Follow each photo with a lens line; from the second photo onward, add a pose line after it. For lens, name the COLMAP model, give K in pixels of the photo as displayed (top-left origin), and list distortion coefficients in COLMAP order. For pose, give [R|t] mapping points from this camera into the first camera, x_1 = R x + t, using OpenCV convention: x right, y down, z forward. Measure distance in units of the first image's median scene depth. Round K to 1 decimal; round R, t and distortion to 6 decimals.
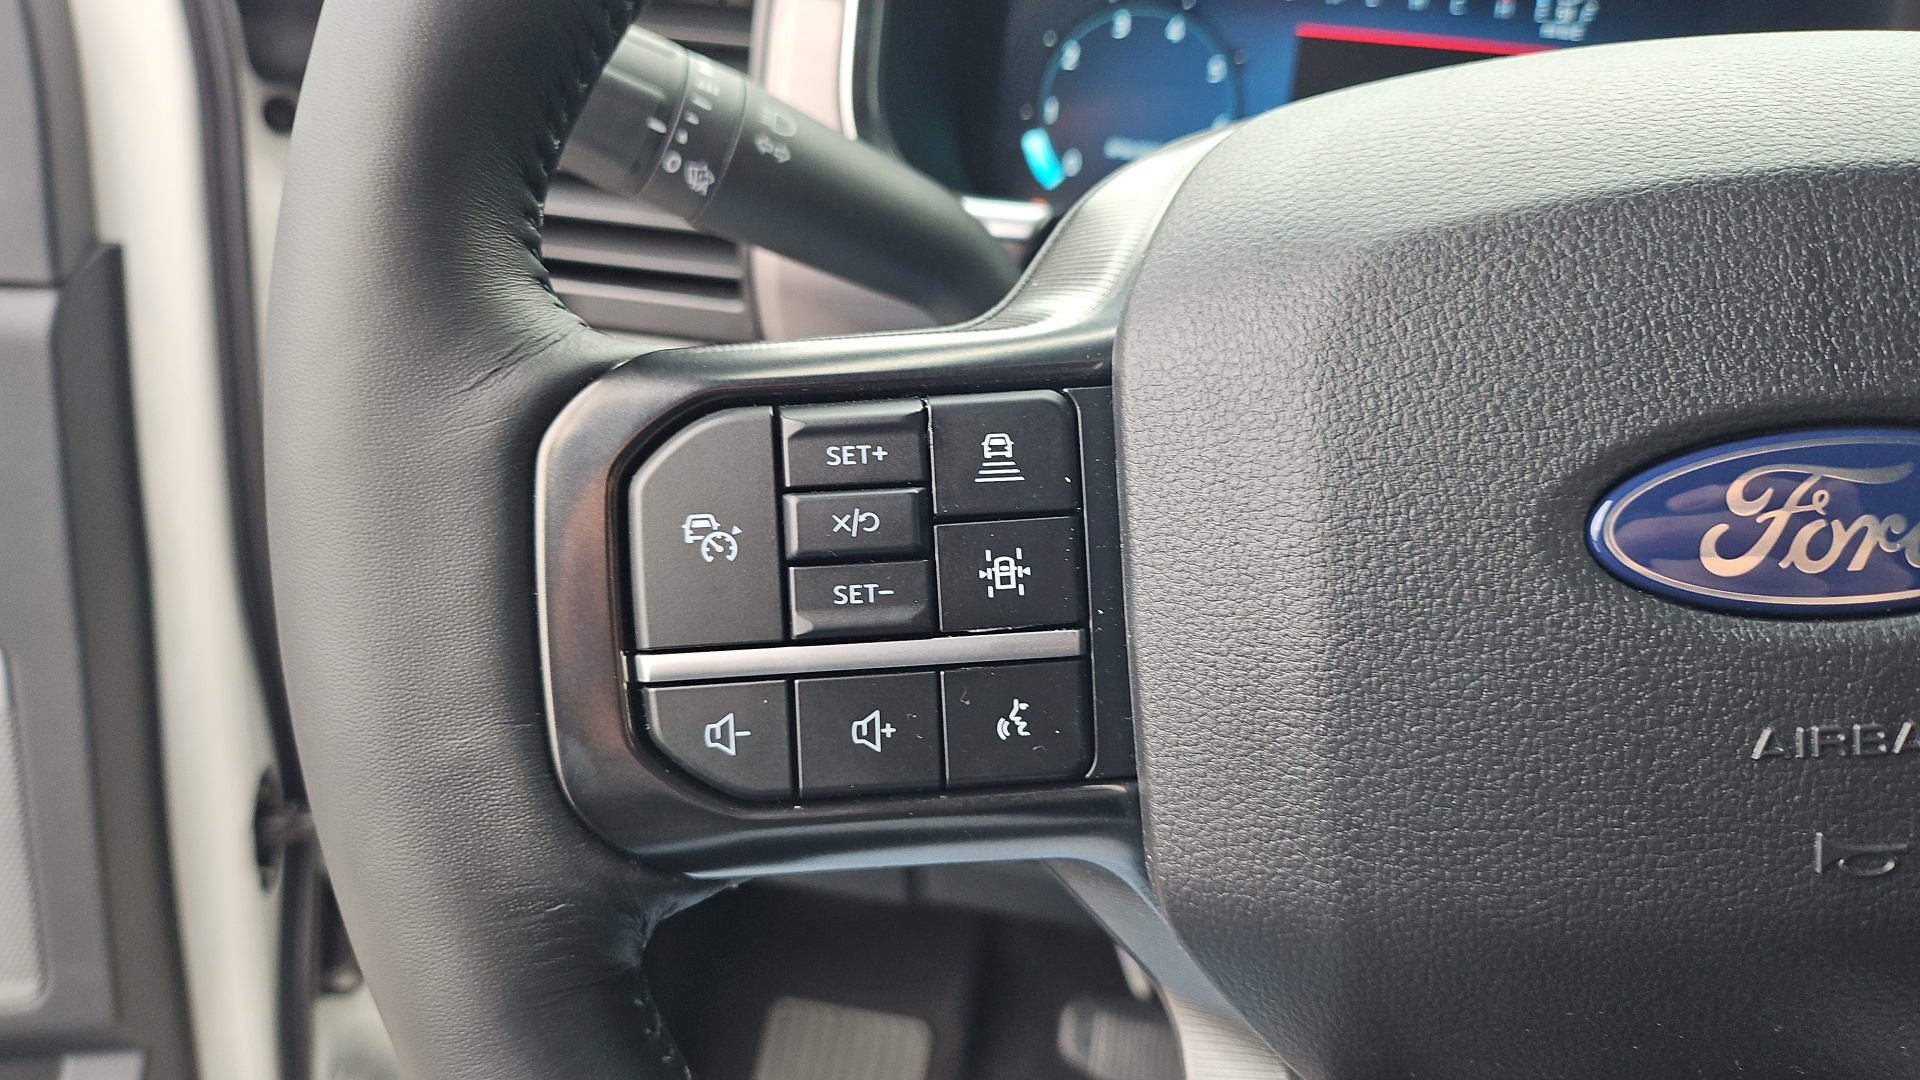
lens RADIAL K [[1367.5, 0, 1047.1], [0, 1367.5, 575.4], [0, 0, 1]] dist [-0.005578, -0.006091]
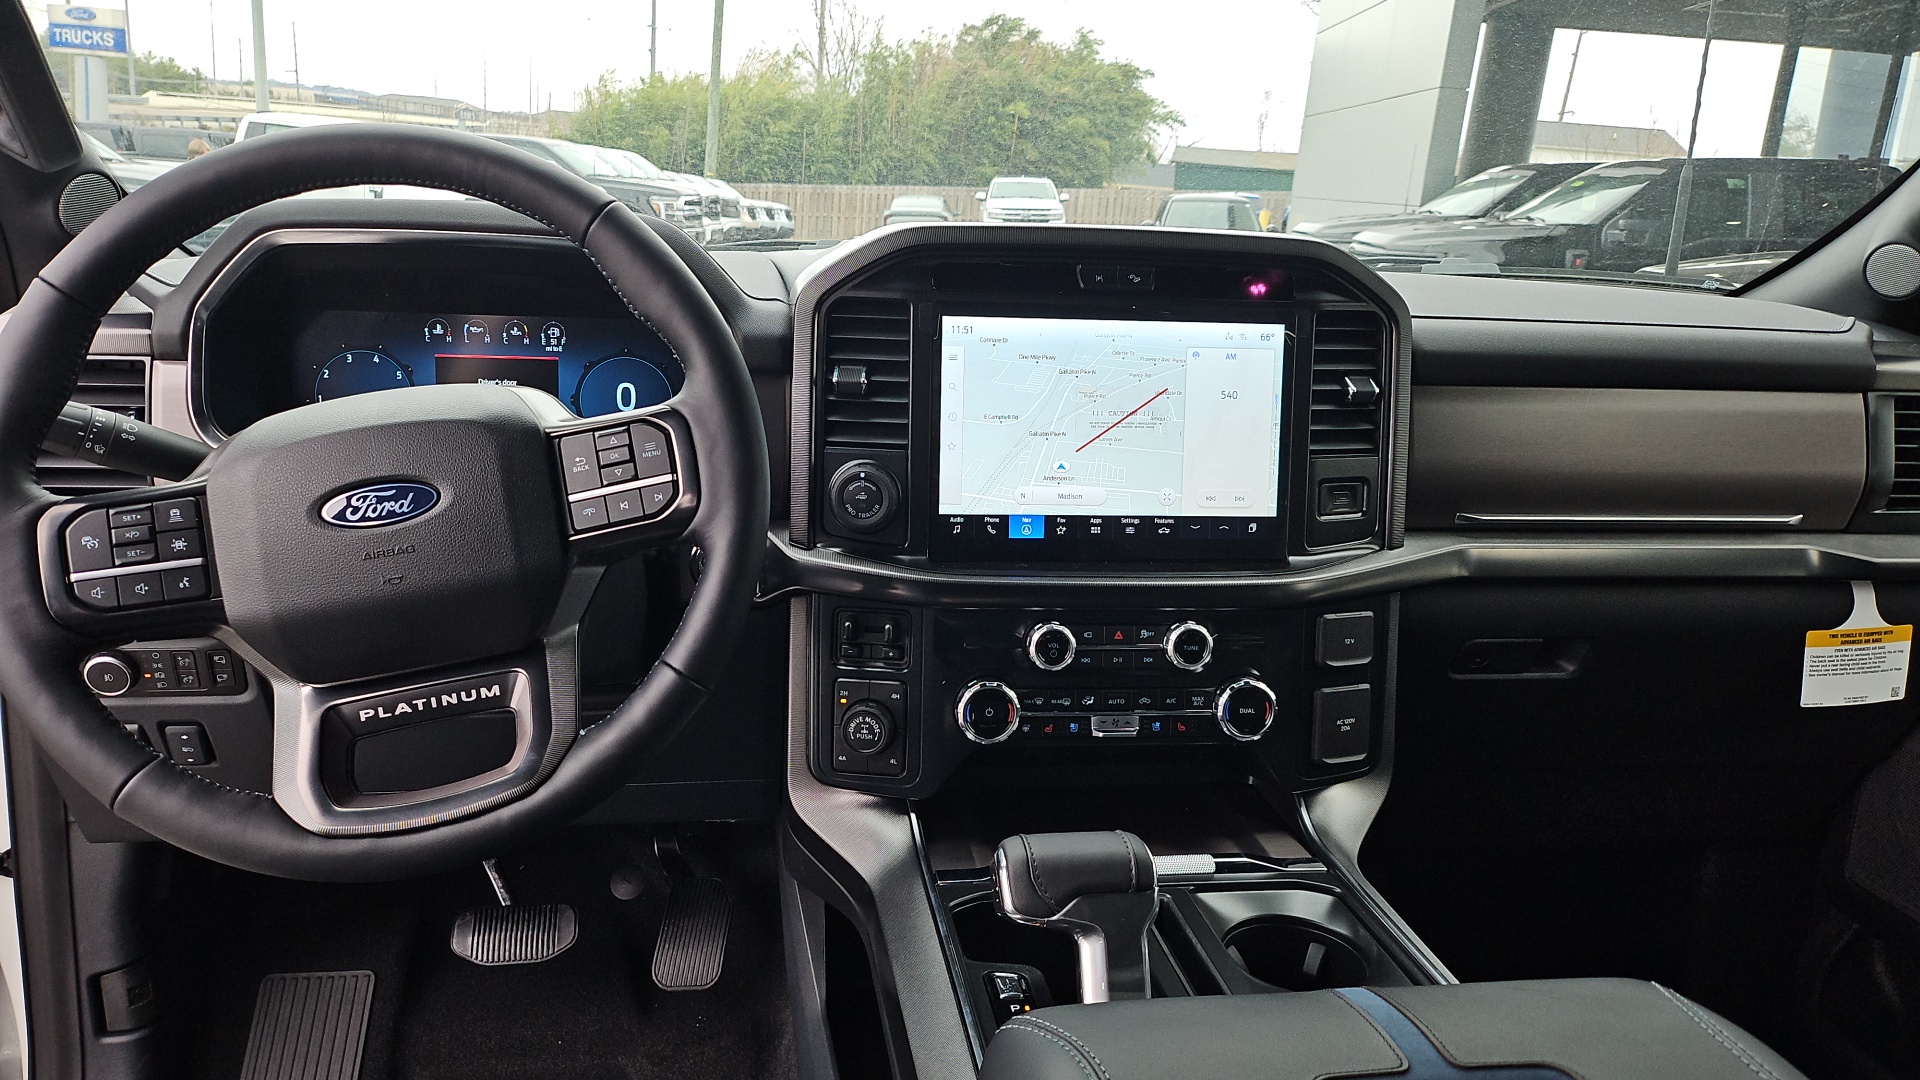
lens RADIAL K [[1324.7, 0, 985.5], [0, 1324.7, 543.4], [0, 0, 1]] dist [0.000111, -0.001066]
pose [[0.960487, -0.112607, 0.254529, 1.334897], [0.151618, 0.978588, -0.139204, 0.953426], [-0.233404, 0.172295, 0.956994, -3.437221]]
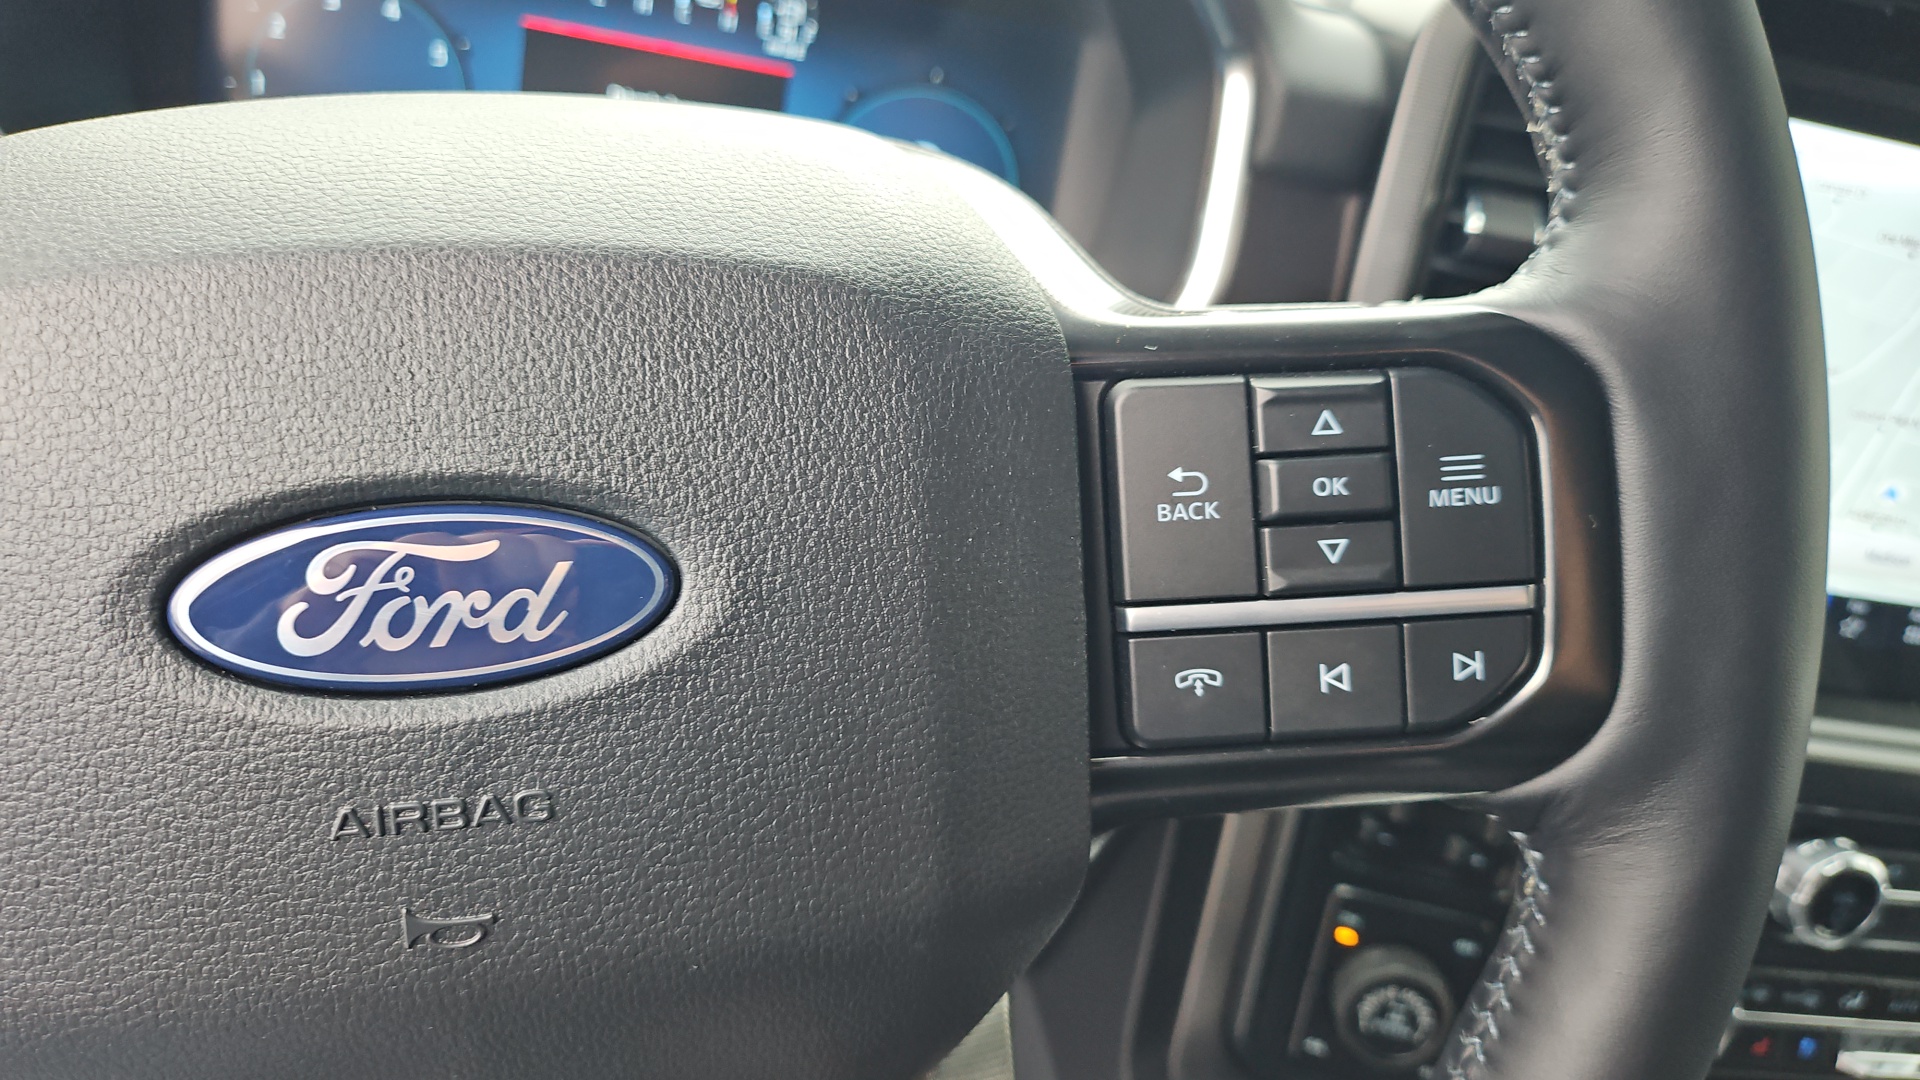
lens RADIAL K [[1346.0, 0, 960.0], [0, 1346.0, 540.0], [0, 0, 1]] dist [-0.004369, -0.003947]
pose [[0.965712, -0.009750, 0.259432, 0.699124], [0.008361, 0.999944, 0.006459, -0.084741], [-0.259480, -0.004069, 0.965740, -0.061113]]
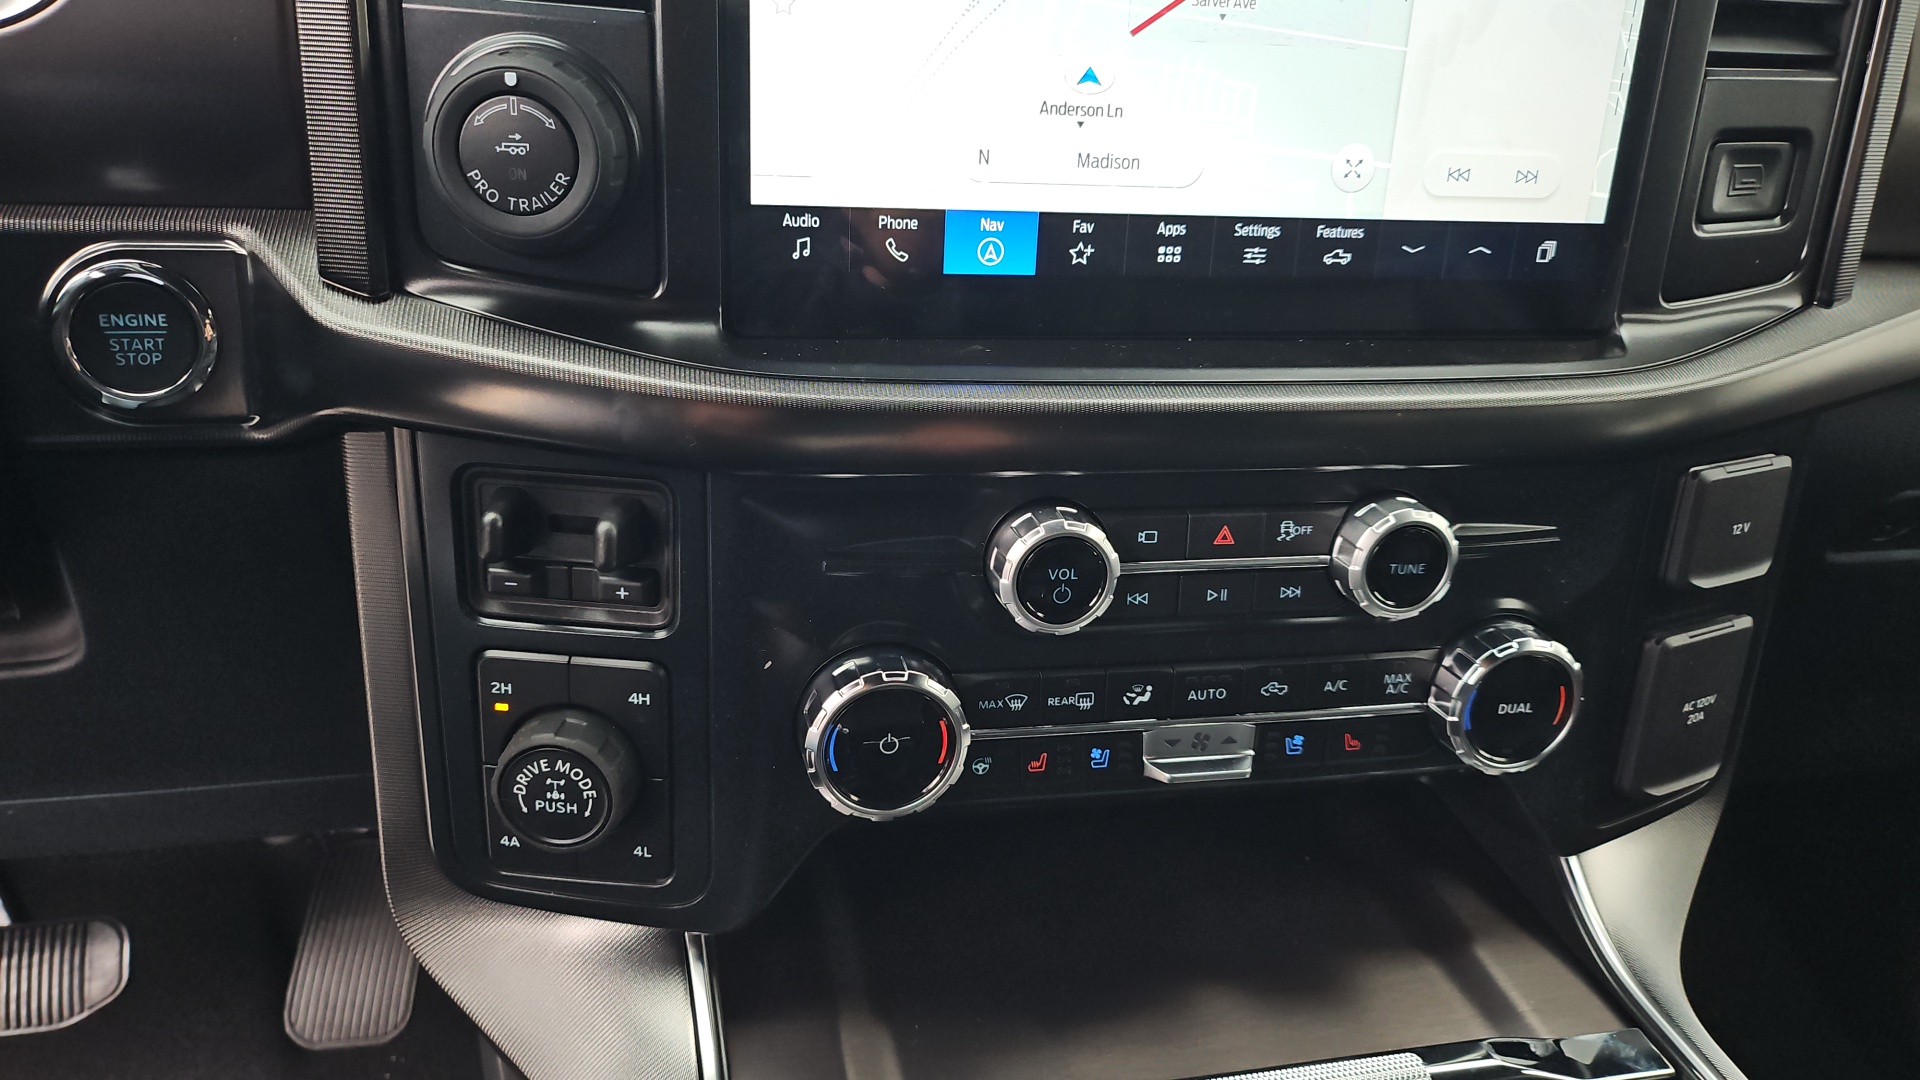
lens RADIAL K [[1381.5, 0, 967.7], [0, 1381.5, 530.1], [0, 0, 1]] dist [0.027837, -0.009146]
pose [[0.942462, -0.162072, 0.292399, 2.231836], [0.143543, 0.986081, 0.083902, 0.361573], [-0.301927, -0.037102, 0.952609, -0.056812]]
